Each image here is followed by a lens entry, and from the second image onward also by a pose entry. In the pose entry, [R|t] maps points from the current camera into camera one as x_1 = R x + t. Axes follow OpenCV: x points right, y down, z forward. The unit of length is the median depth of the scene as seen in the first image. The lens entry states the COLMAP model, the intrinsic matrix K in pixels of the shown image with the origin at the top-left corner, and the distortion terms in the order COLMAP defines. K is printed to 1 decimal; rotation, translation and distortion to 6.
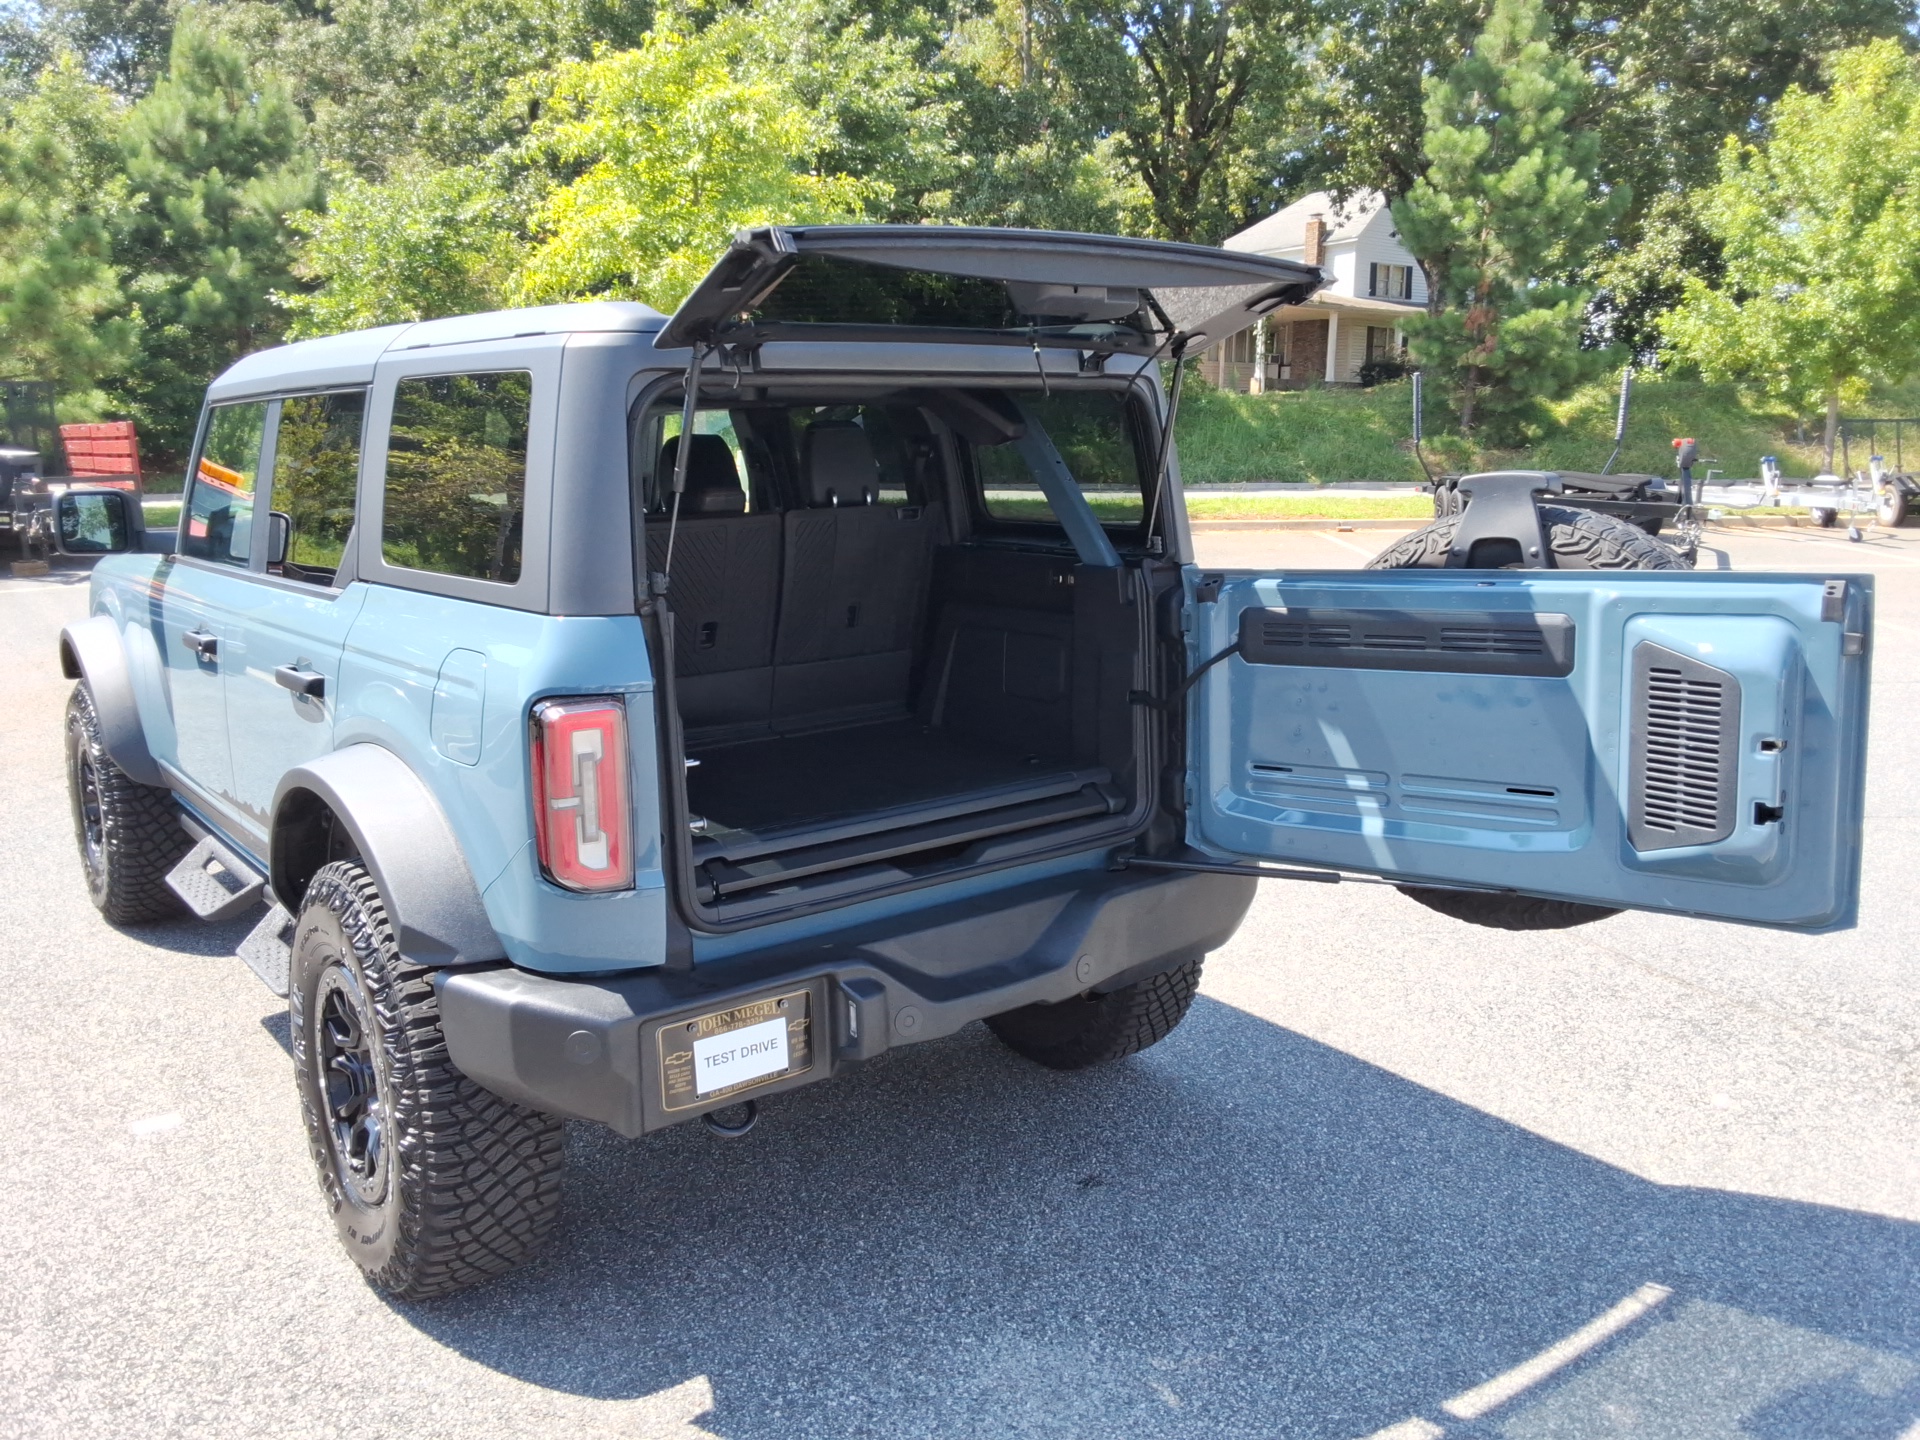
lens RADIAL K [[1547.5, 0, 976.7], [0, 1547.5, 704.7], [0, 0, 1]] dist [0.107078, -0.166168]
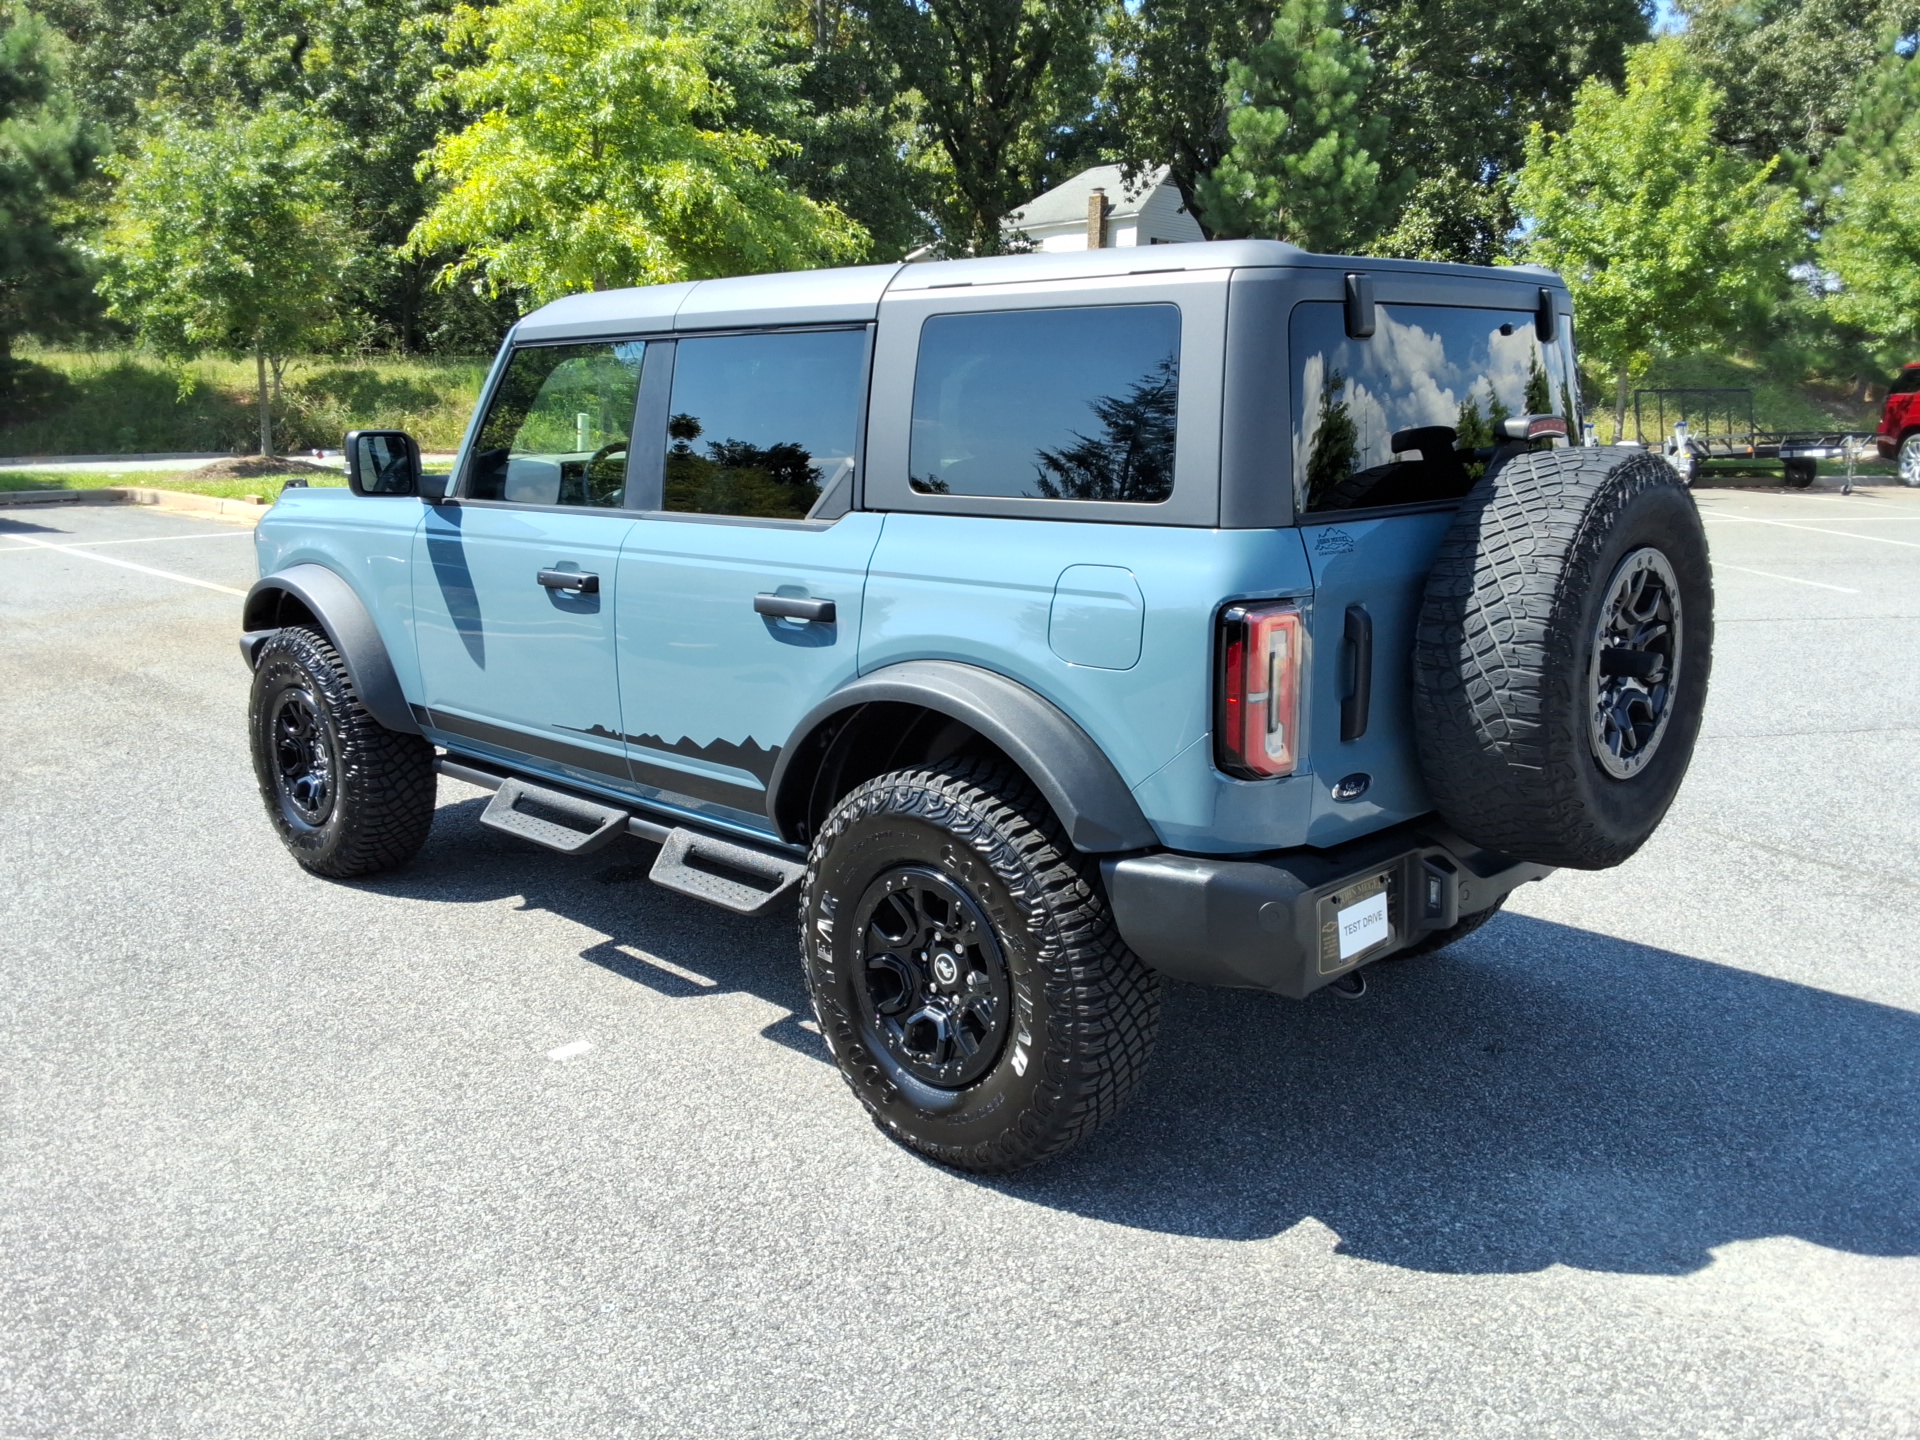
lens RADIAL K [[1547.5, 0, 978.2], [0, 1547.5, 701.5], [0, 0, 1]] dist [0.107078, -0.166168]
pose [[0.987781, -0.024082, 0.153973, -0.074804], [0.021527, 0.999602, 0.018245, 0.005049], [-0.154351, -0.014708, 0.987907, -0.006595]]
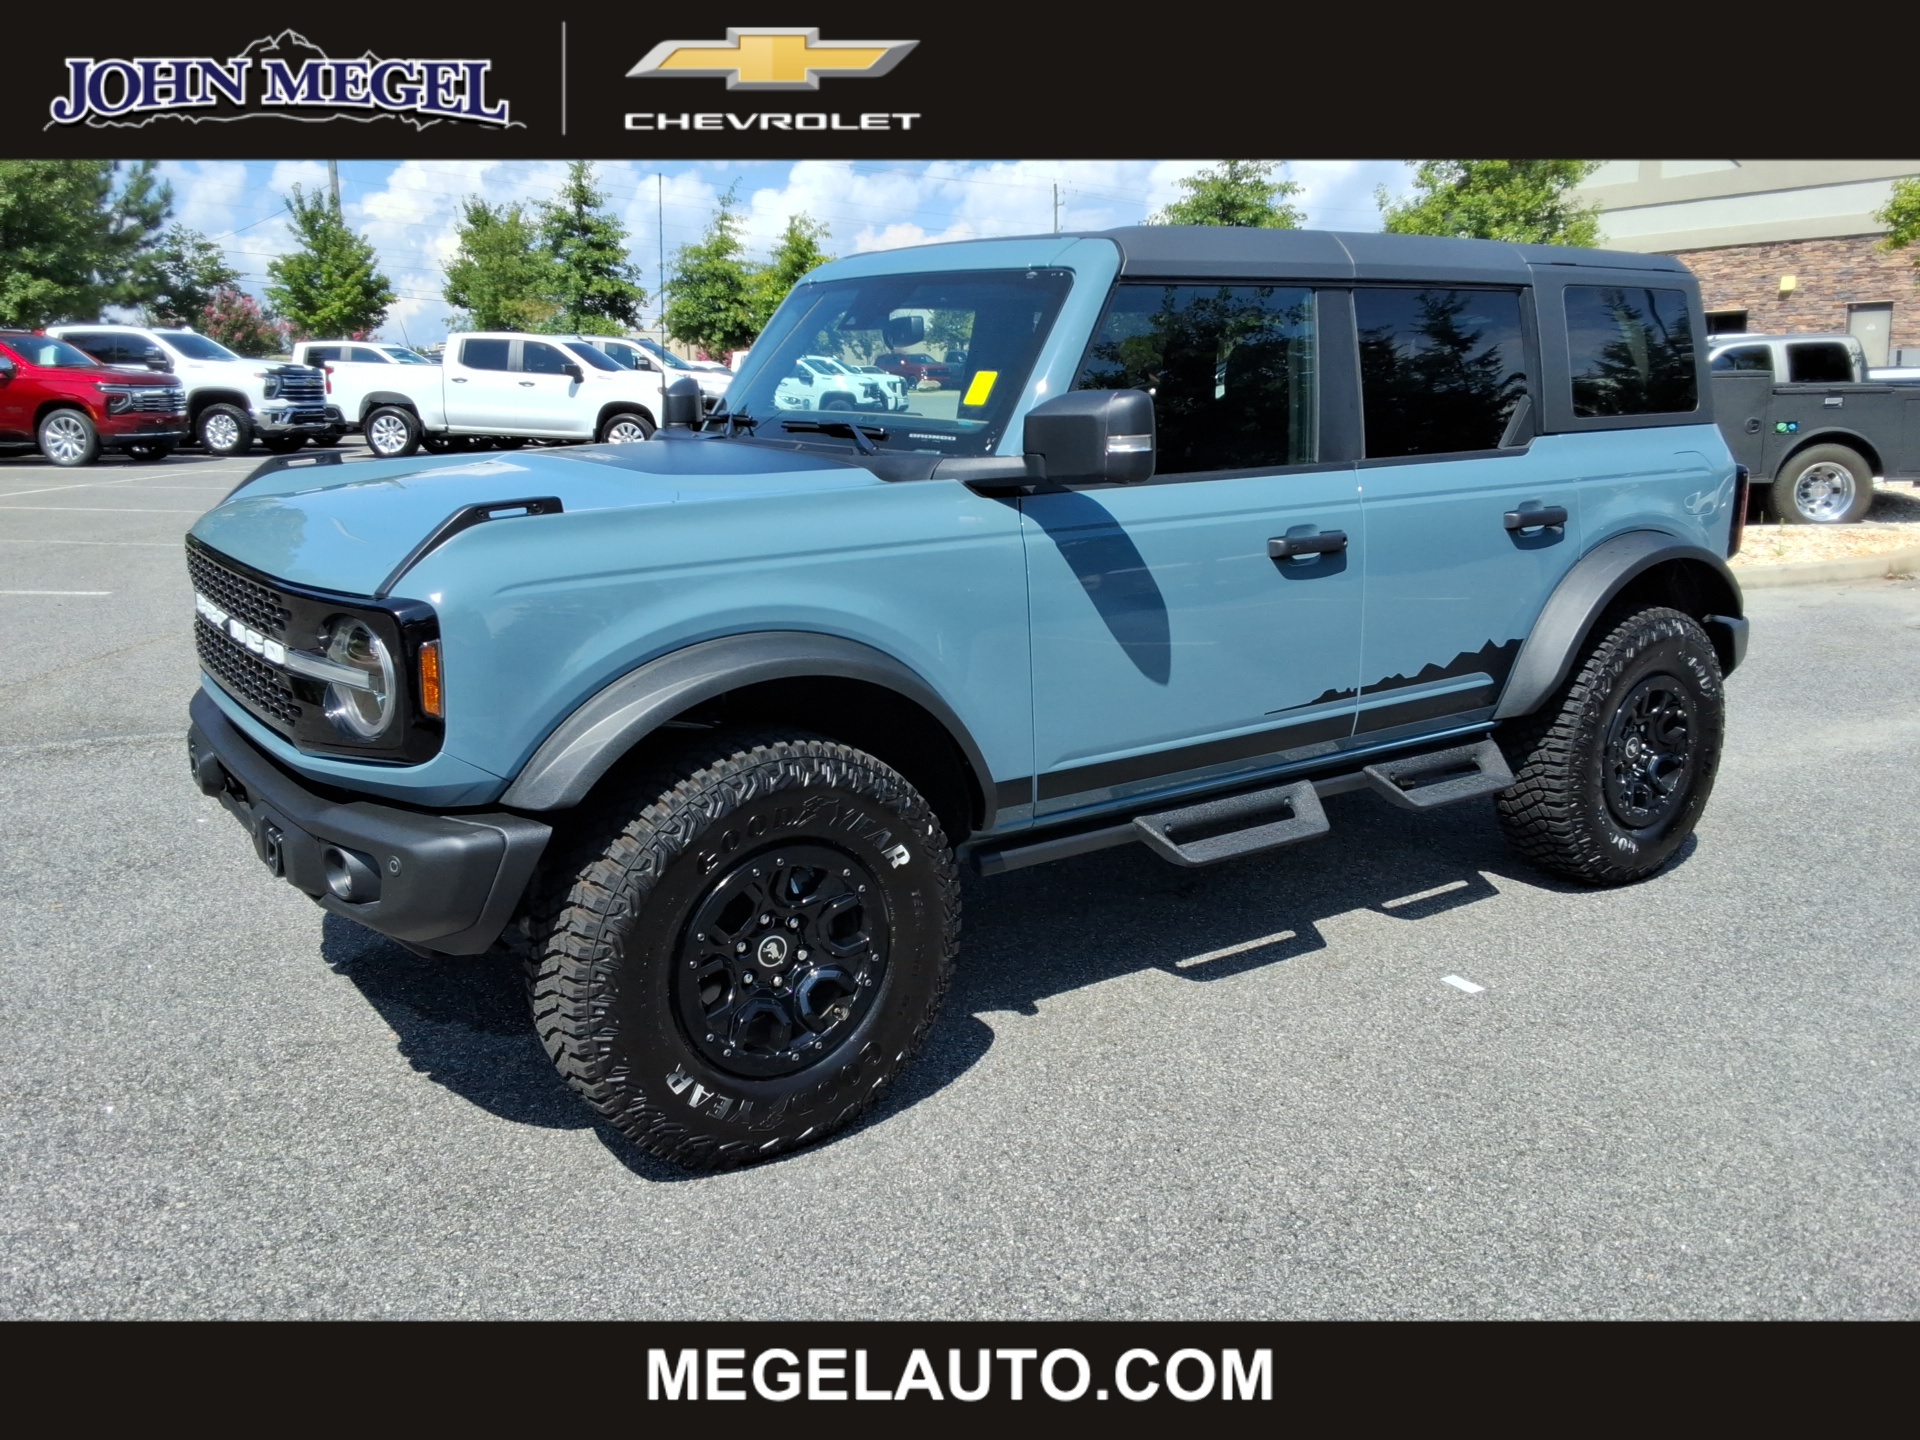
lens RADIAL K [[1547.5, 0, 986.7], [0, 1547.5, 702.0], [0, 0, 1]] dist [0.107078, -0.166168]
pose [[0.026010, -0.198423, 0.979771, -0.274382], [0.173638, 0.966101, 0.191045, -0.030569], [-0.984466, 0.165157, 0.059582, 0.221293]]
